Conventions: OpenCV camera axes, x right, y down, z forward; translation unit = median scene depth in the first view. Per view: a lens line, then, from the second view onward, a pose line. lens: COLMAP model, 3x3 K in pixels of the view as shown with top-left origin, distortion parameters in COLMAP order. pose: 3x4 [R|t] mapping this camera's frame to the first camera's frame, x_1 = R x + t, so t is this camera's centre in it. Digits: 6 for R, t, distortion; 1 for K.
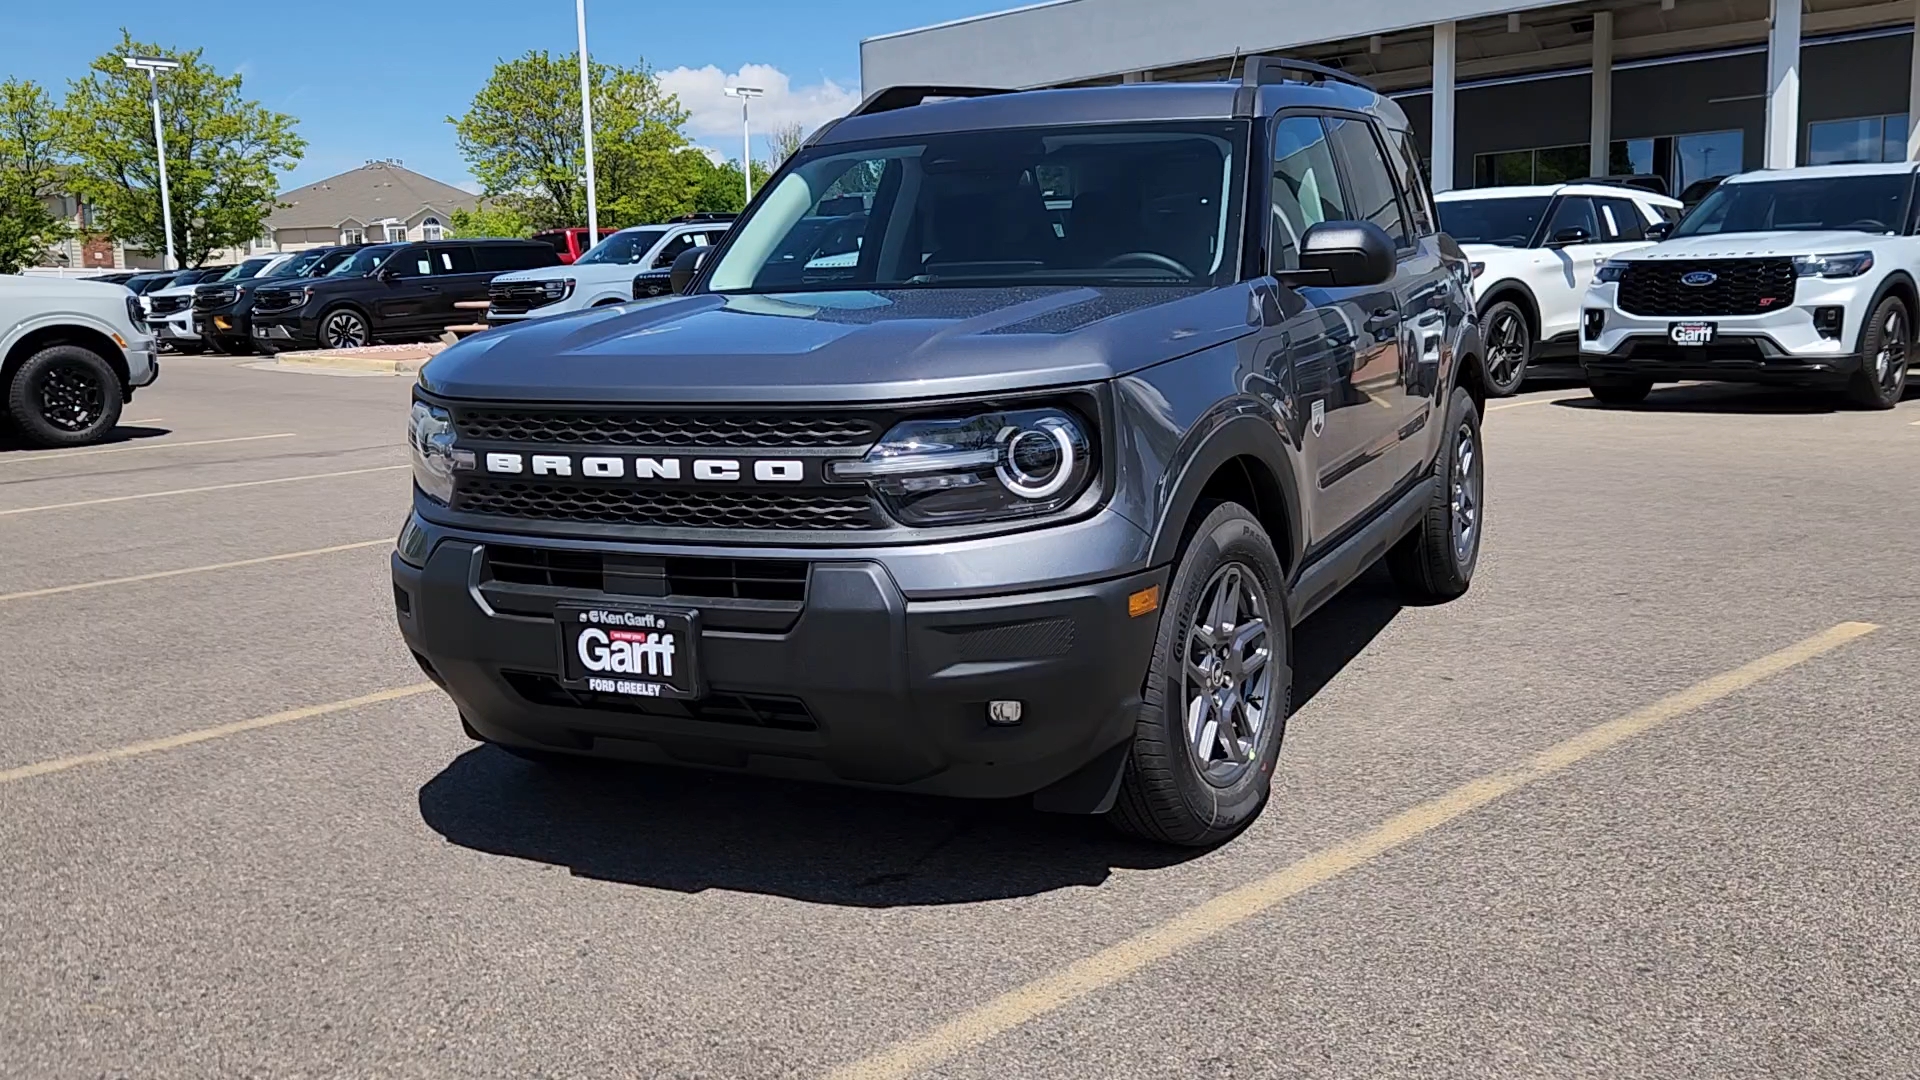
lens RADIAL K [[1758.3, 0, 941.7], [0, 1758.3, 551.9], [0, 0, 1]] dist [0.025612, 0.000000]
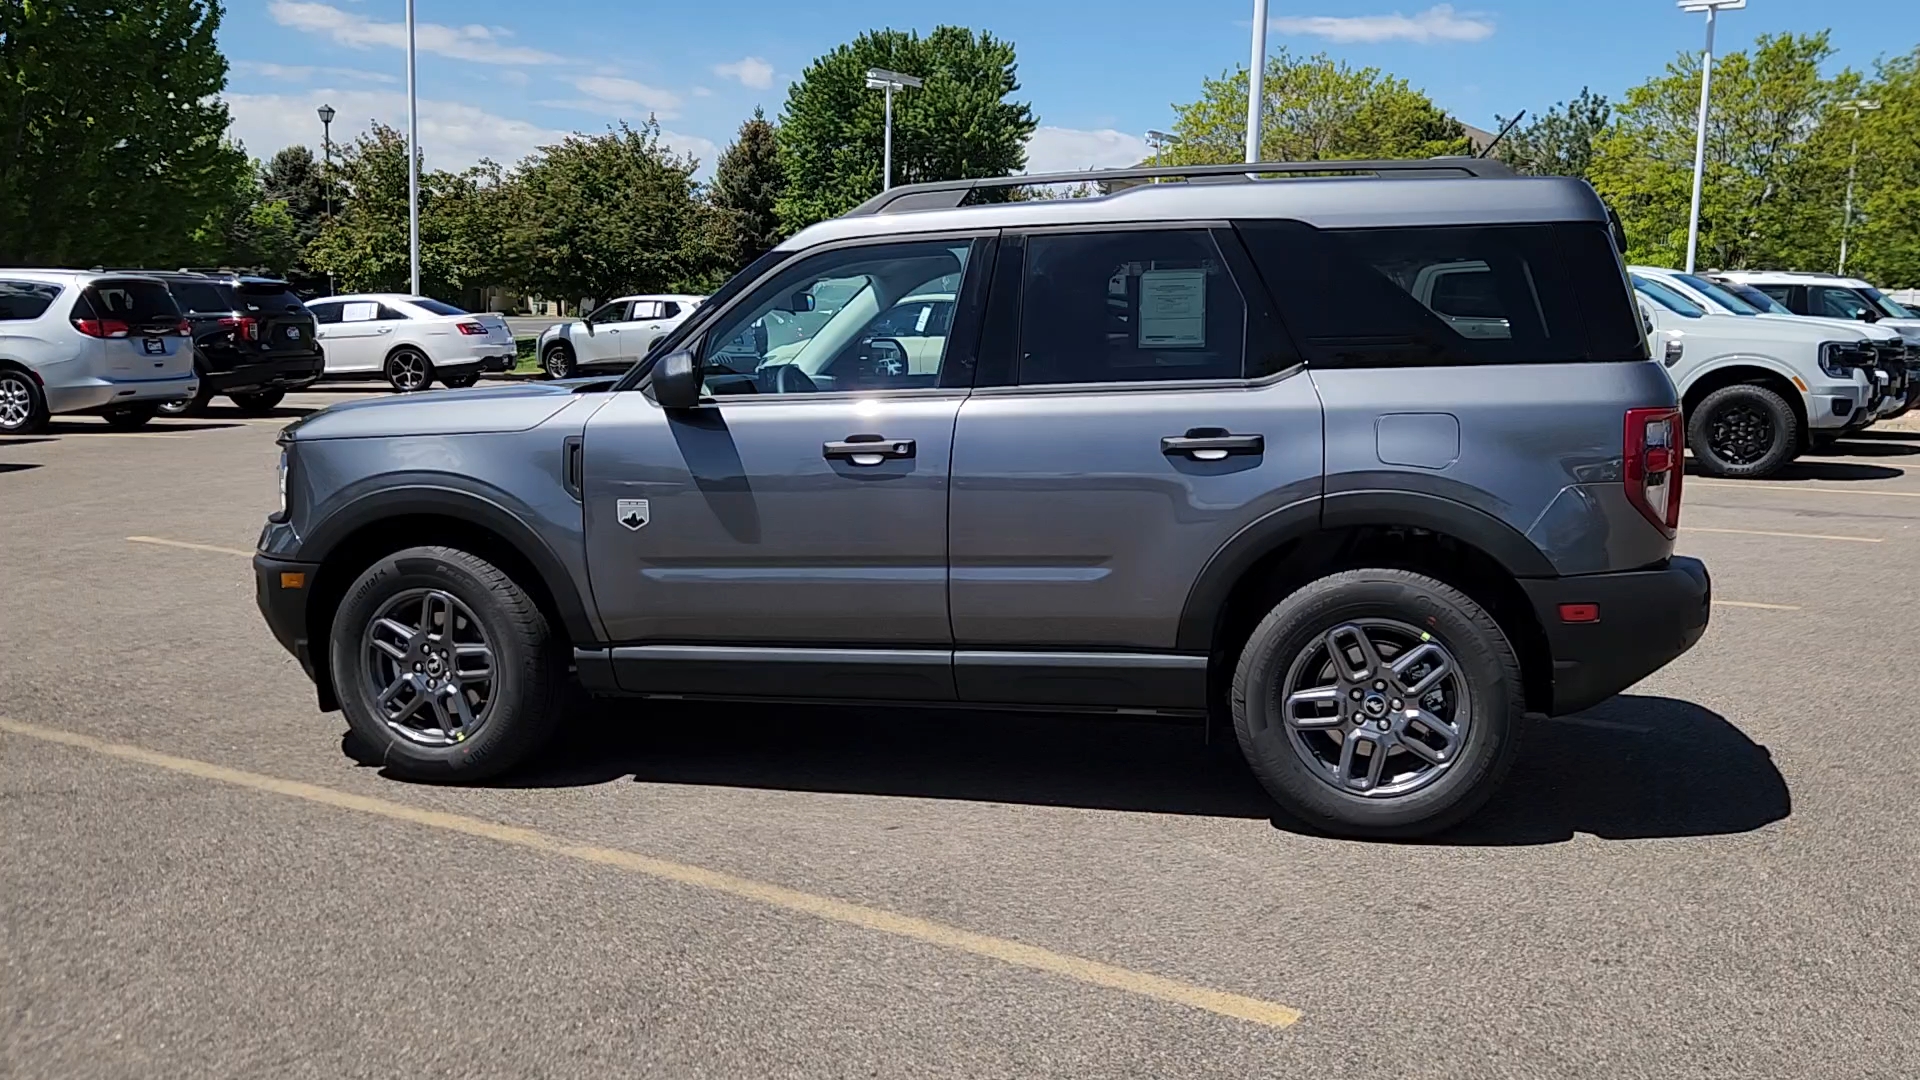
lens RADIAL K [[1758.3, 0, 947.4], [0, 1758.3, 531.9], [0, 0, 1]] dist [0.025612, 0.000000]
pose [[0.218388, 0.154828, -0.963501, 1.629633], [-0.167742, 0.978594, 0.119233, -0.278637], [0.961337, 0.135581, 0.239685, 1.074232]]
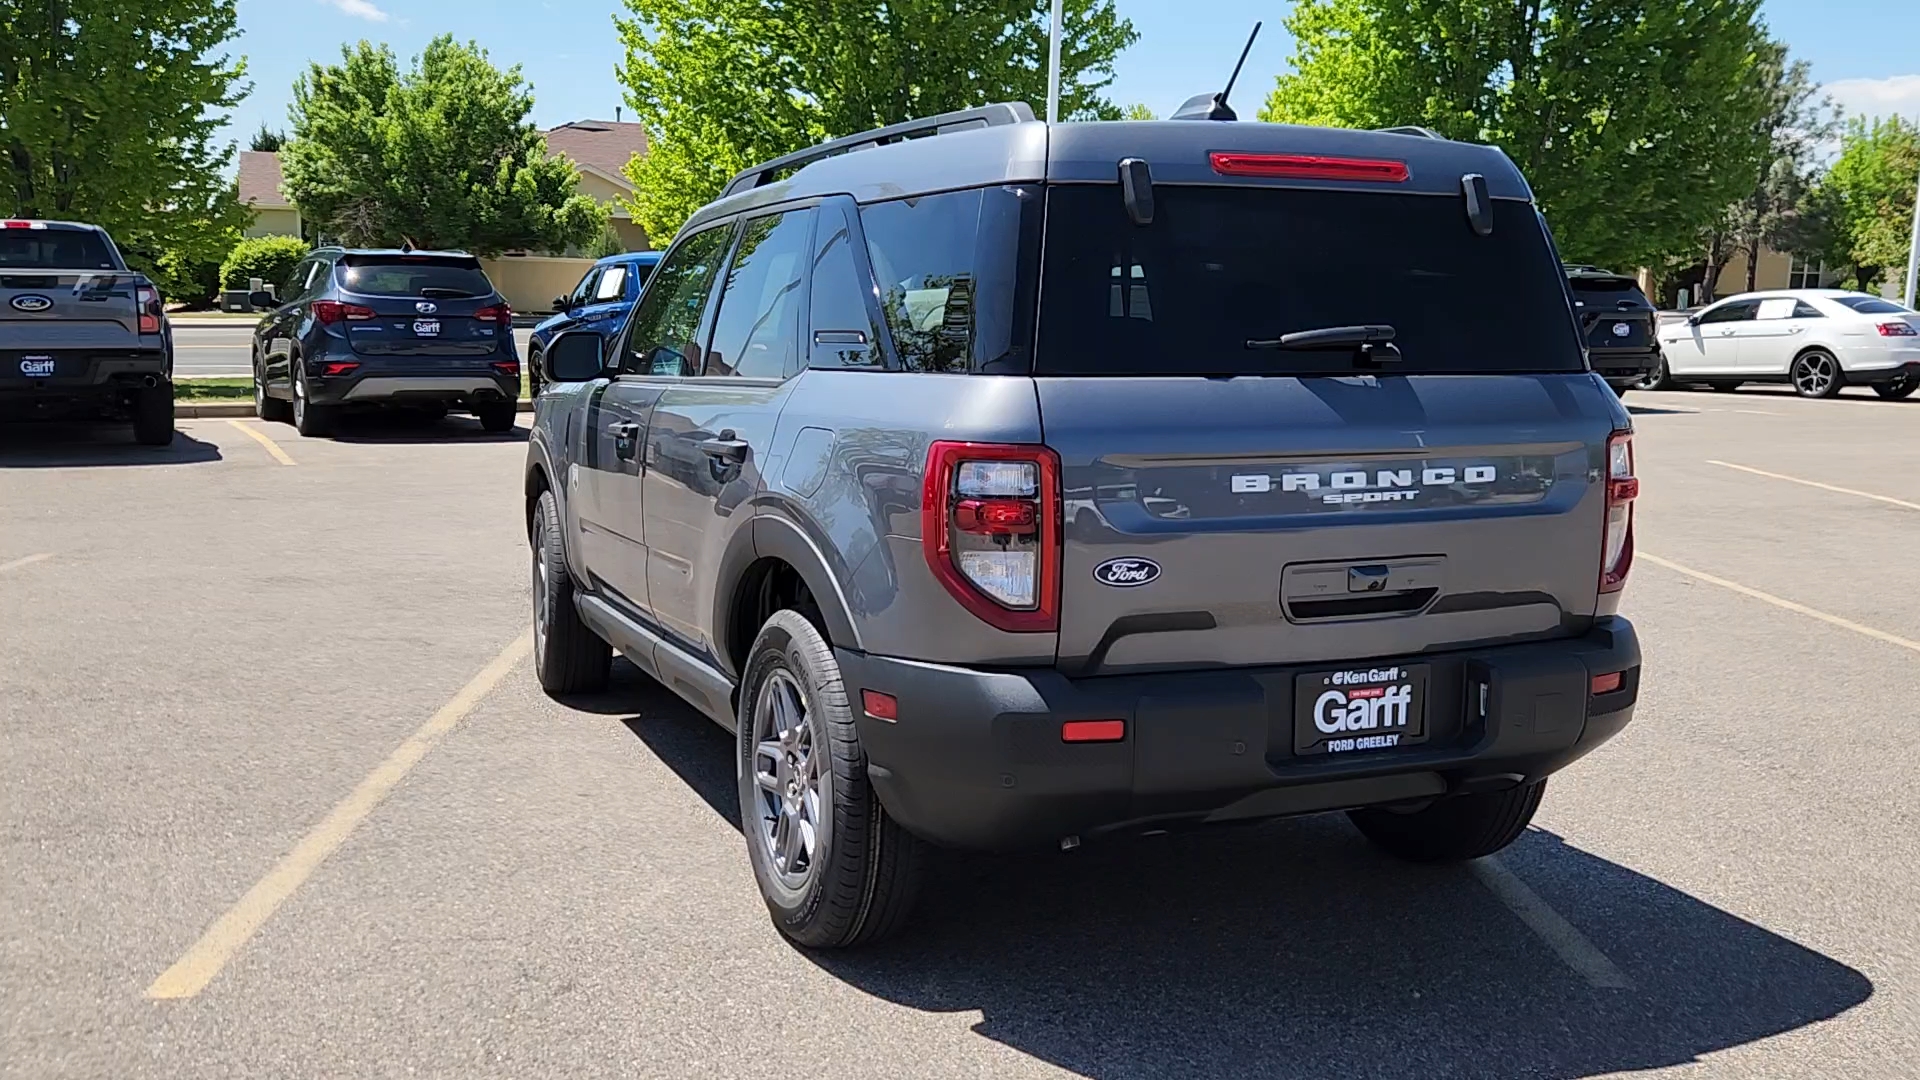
lens RADIAL K [[1758.3, 0, 948.5], [0, 1758.3, 542.2], [0, 0, 1]] dist [0.025612, 0.000000]
pose [[-0.644813, 0.130369, -0.753140, 1.212237], [-0.117176, 0.956838, 0.265951, -0.482529], [0.755305, 0.259739, -0.601706, 2.359074]]
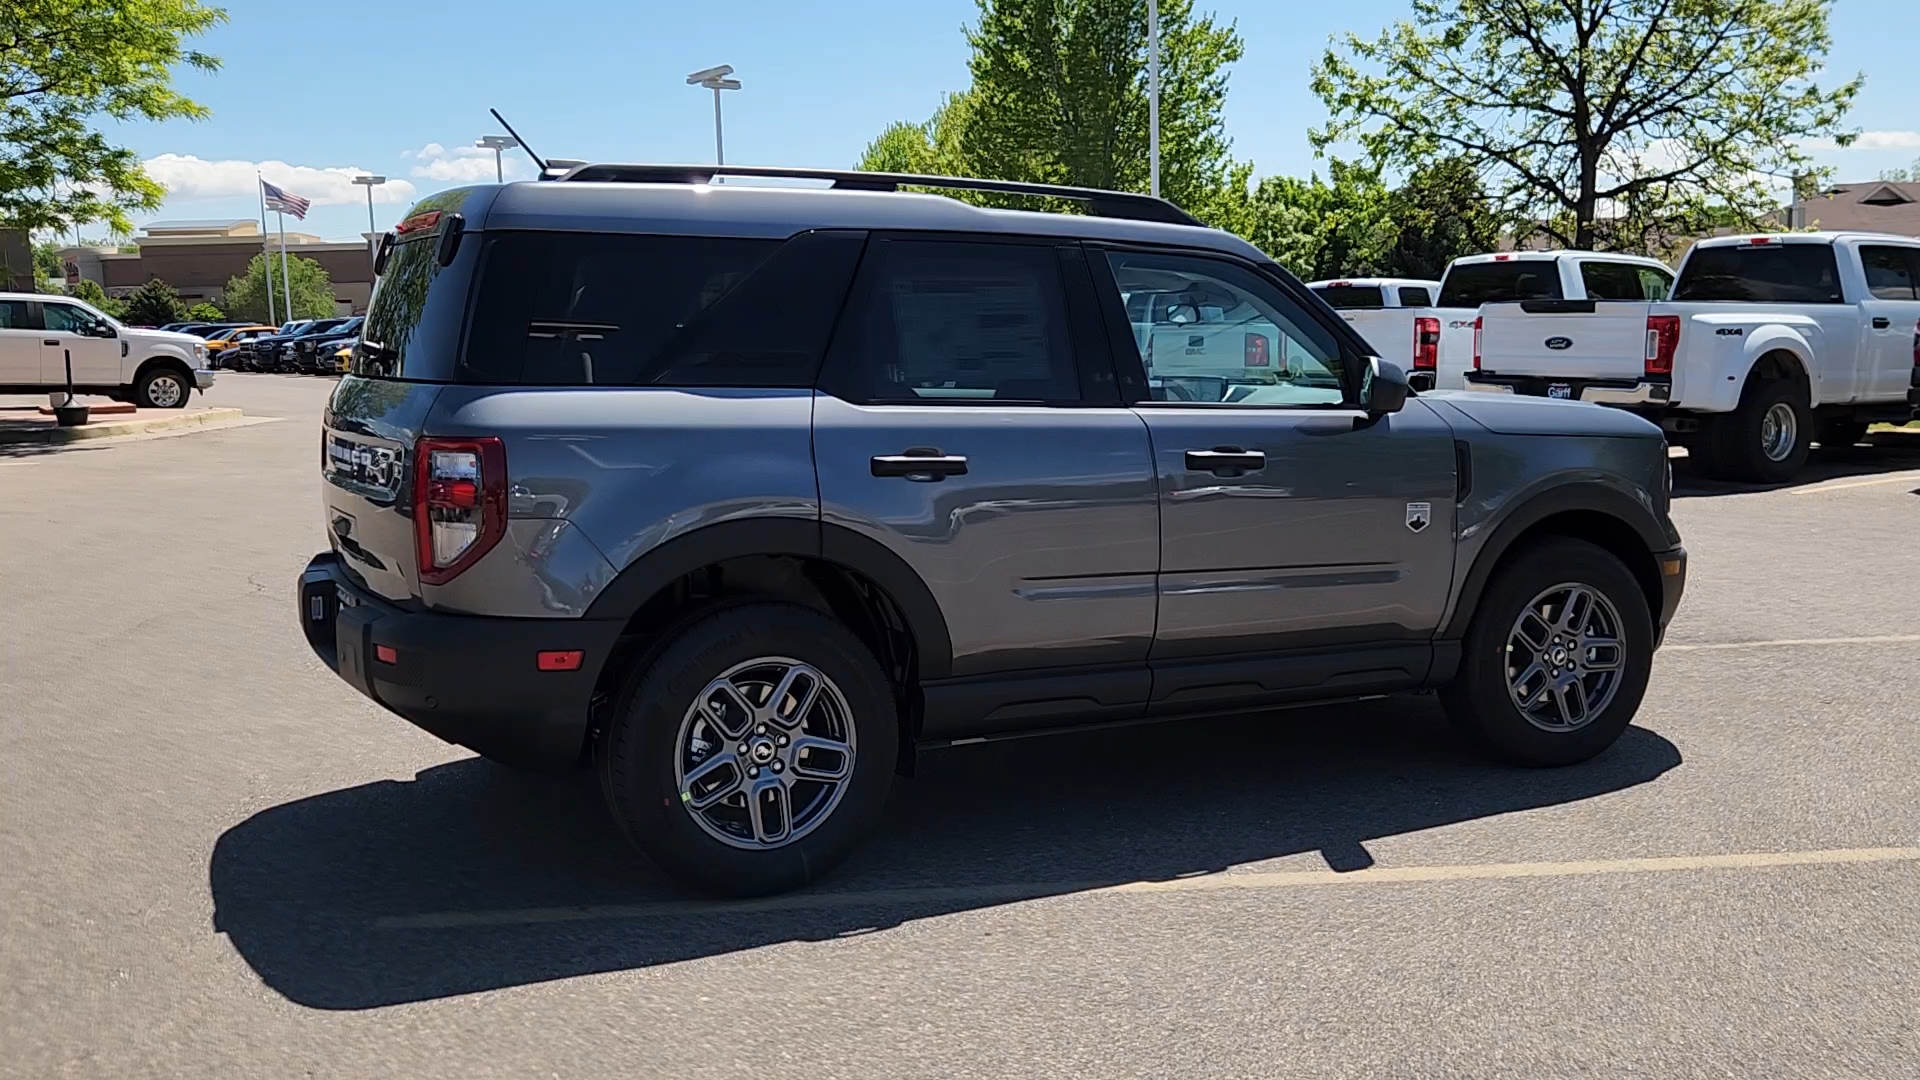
lens RADIAL K [[1758.3, 0, 948.2], [0, 1758.3, 535.9], [0, 0, 1]] dist [0.025612, 0.000000]
pose [[-0.815857, -0.026717, 0.577636, -0.719613], [0.131152, 0.964350, 0.229843, -0.472011], [-0.563184, 0.263278, -0.783268, 2.726916]]
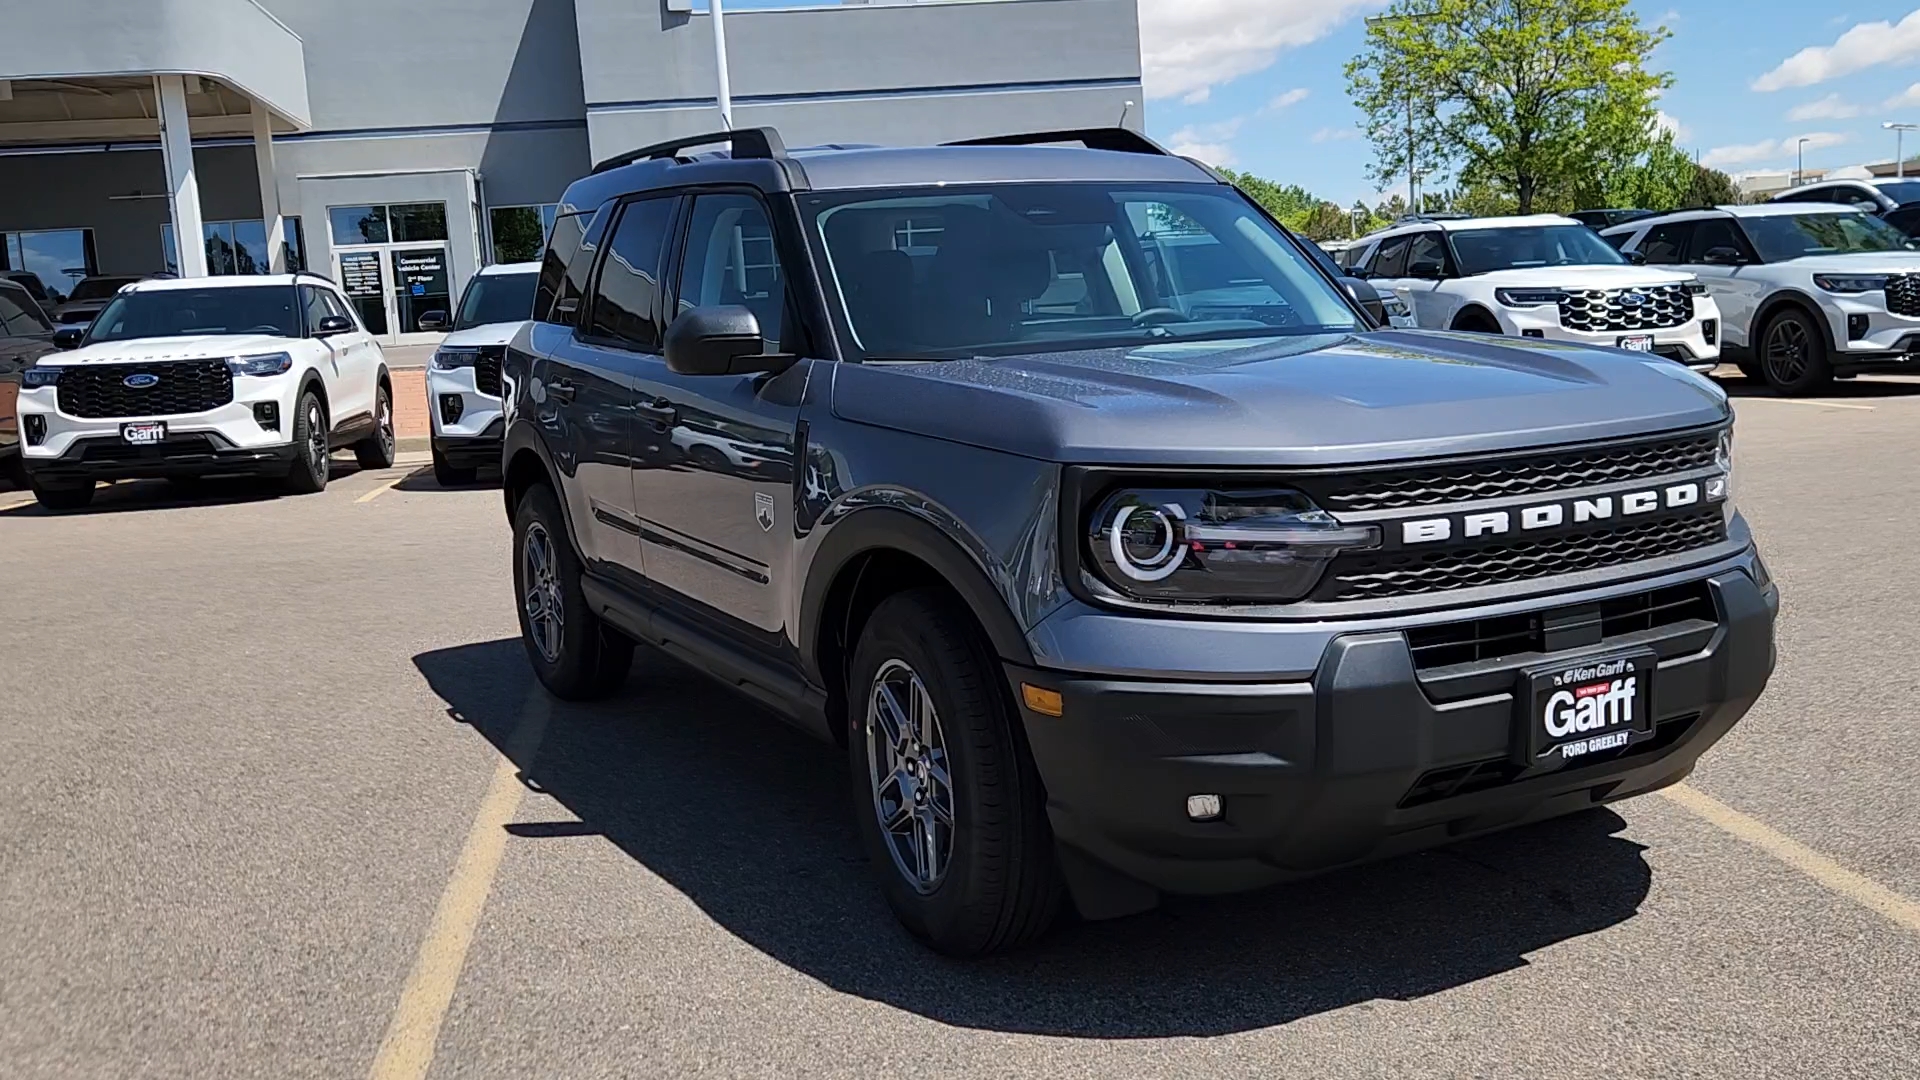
lens RADIAL K [[1758.3, 0, 949.0], [0, 1758.3, 547.1], [0, 0, 1]] dist [0.025612, 0.000000]
pose [[0.574459, -0.110921, 0.810983, -1.044644], [0.159390, 0.986969, 0.022087, -0.095205], [-0.802864, 0.116575, 0.584653, 0.659018]]
